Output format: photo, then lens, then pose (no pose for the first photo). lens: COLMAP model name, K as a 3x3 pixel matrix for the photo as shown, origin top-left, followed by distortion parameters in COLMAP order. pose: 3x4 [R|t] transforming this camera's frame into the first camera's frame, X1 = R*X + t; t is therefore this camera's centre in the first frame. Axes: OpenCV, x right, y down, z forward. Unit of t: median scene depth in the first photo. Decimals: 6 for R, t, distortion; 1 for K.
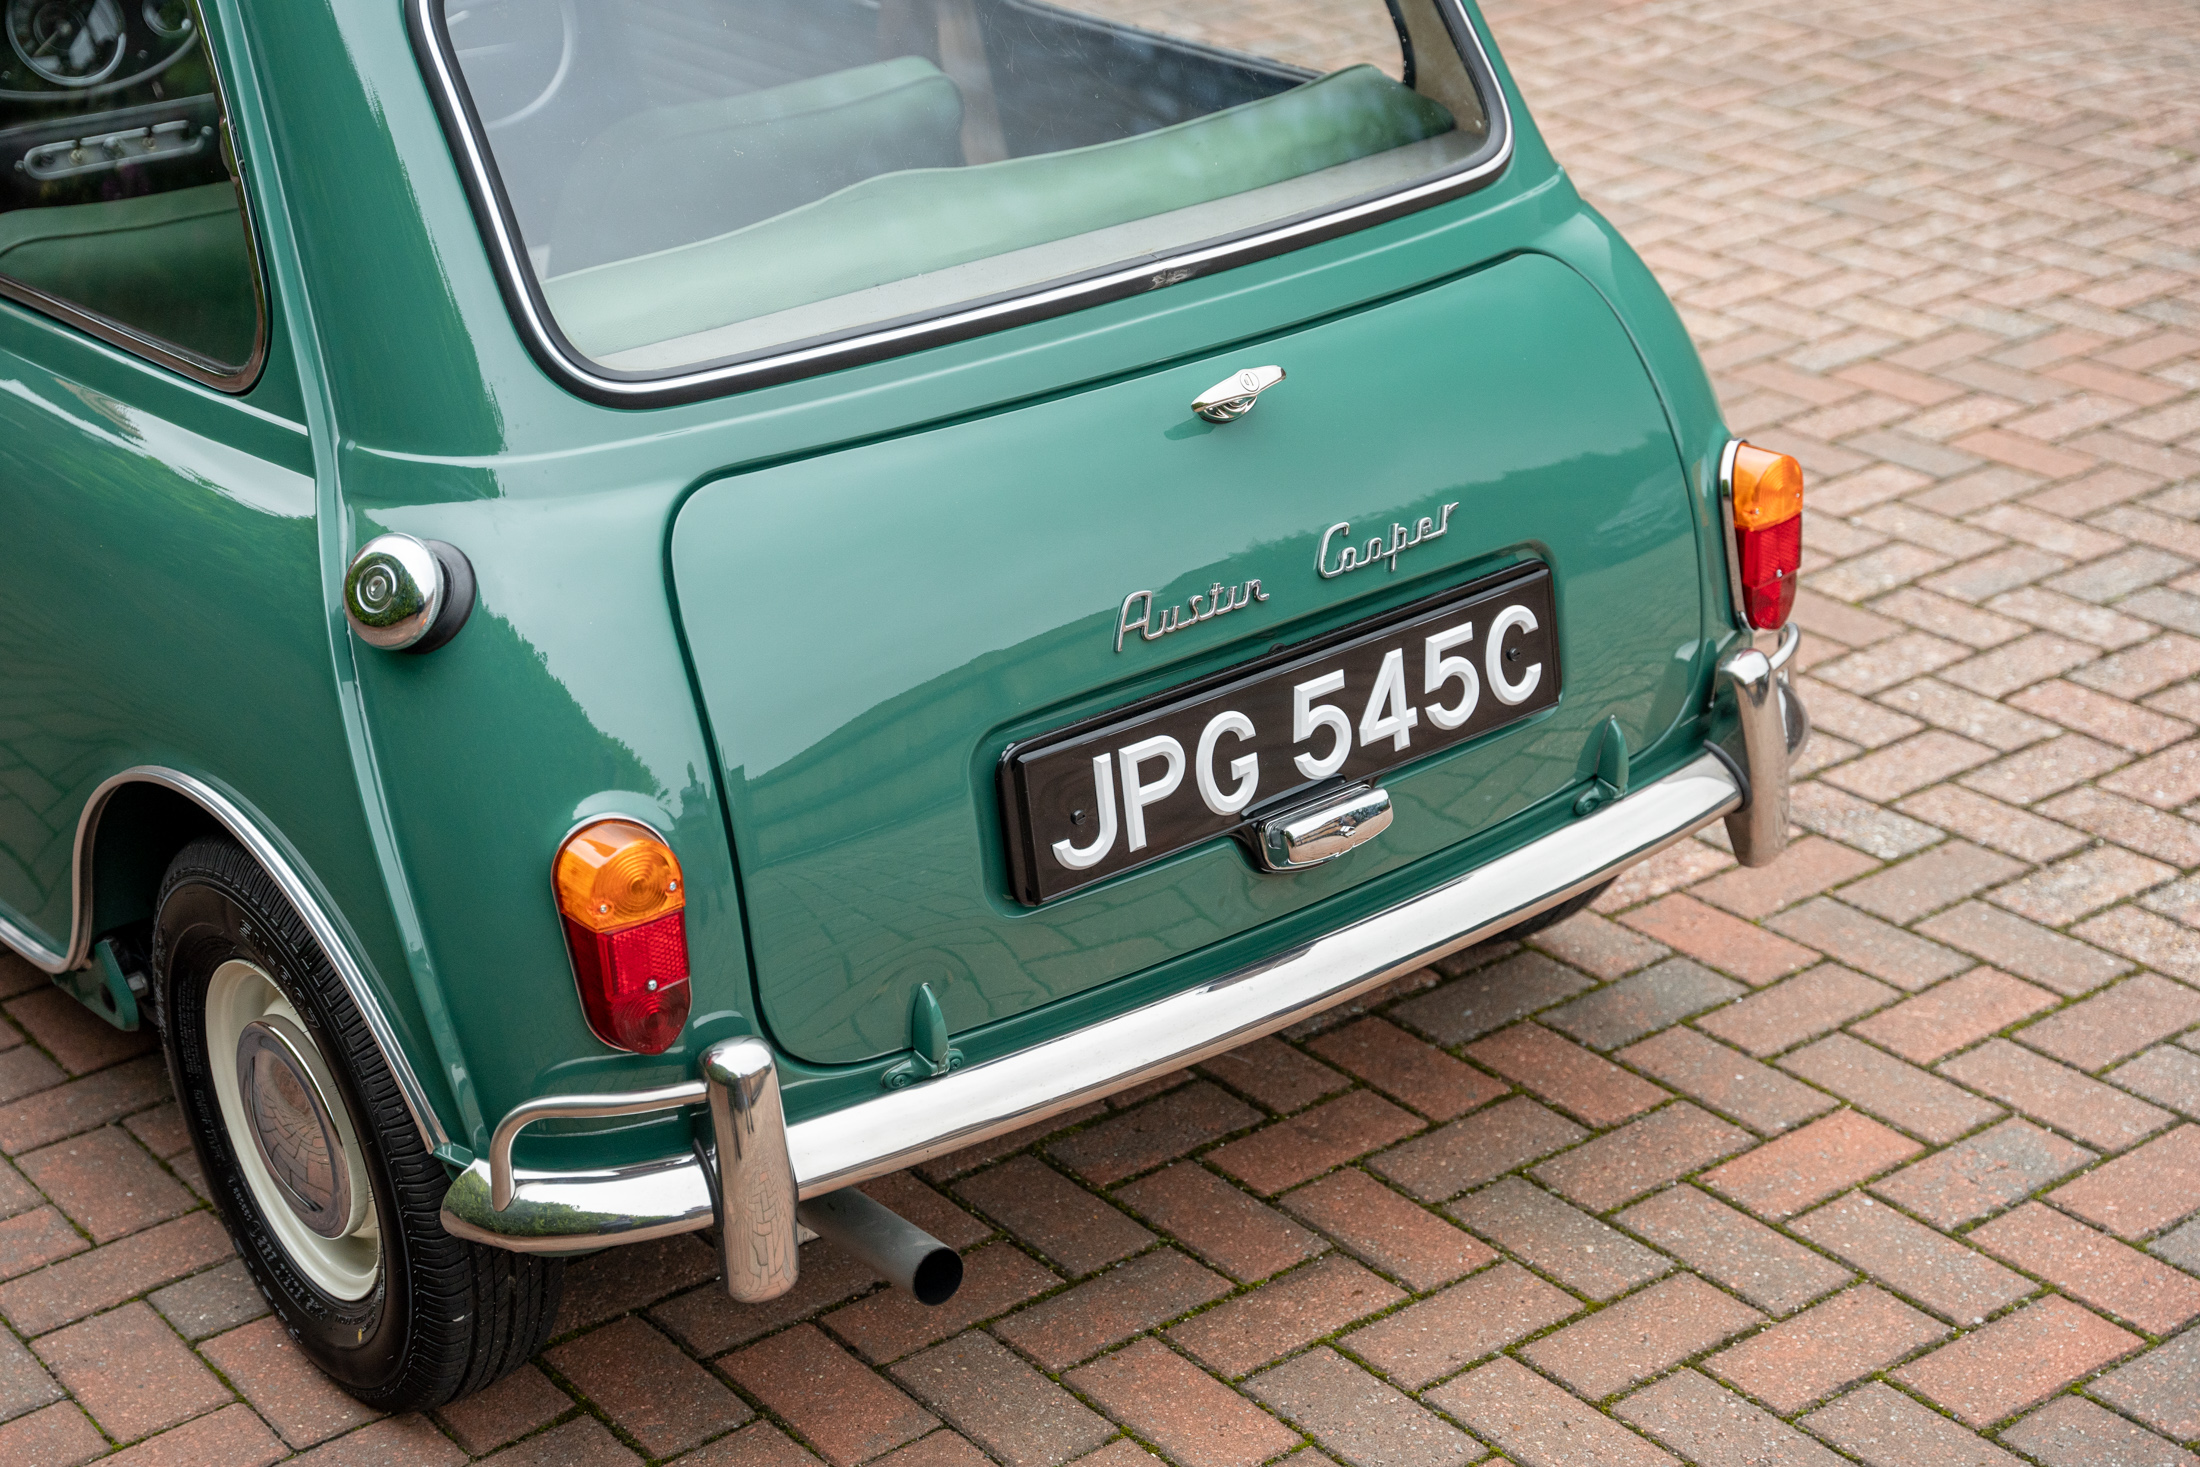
lens RADIAL K [[3545.4, 0, 1100.0], [0, 3545.4, 733.5], [0, 0, 1]] dist [-0.037539, 0.015823]
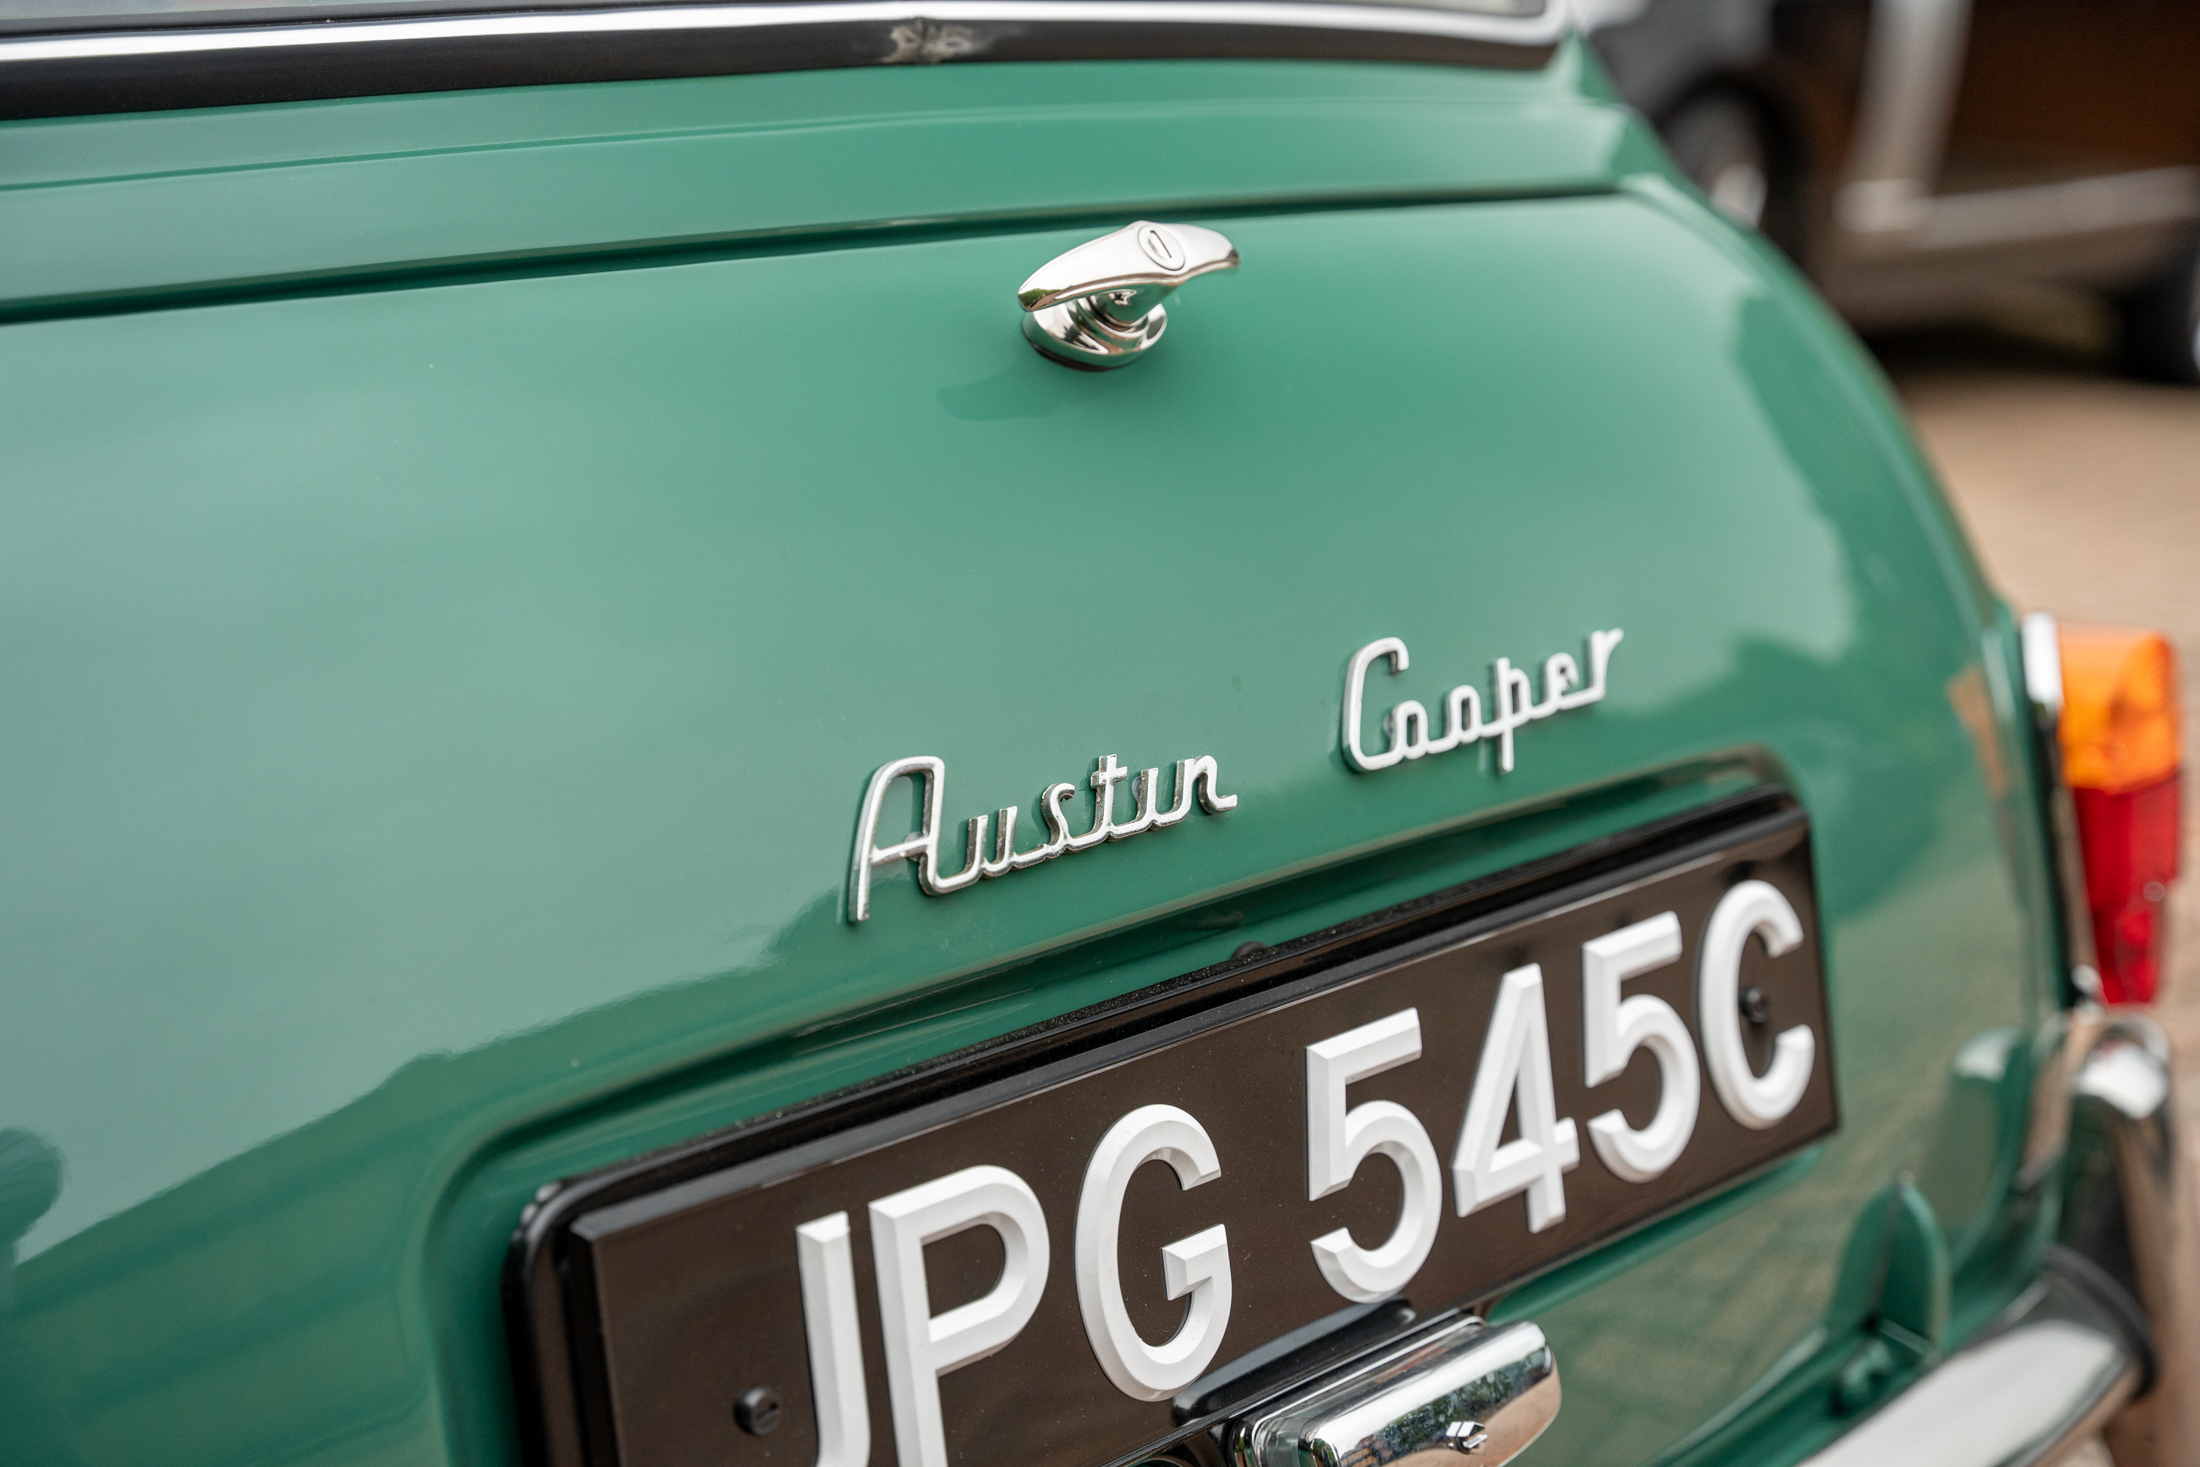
lens RADIAL K [[3422.8, 0, 1181.3], [0, 3422.8, 727.2], [0, 0, 1]] dist [0.108796, 0.048918]
pose [[0.985093, -0.018128, 0.171065, -0.020158], [0.056198, 0.973782, -0.220430, 0.033136], [-0.162584, 0.226758, 0.960285, 0.639117]]
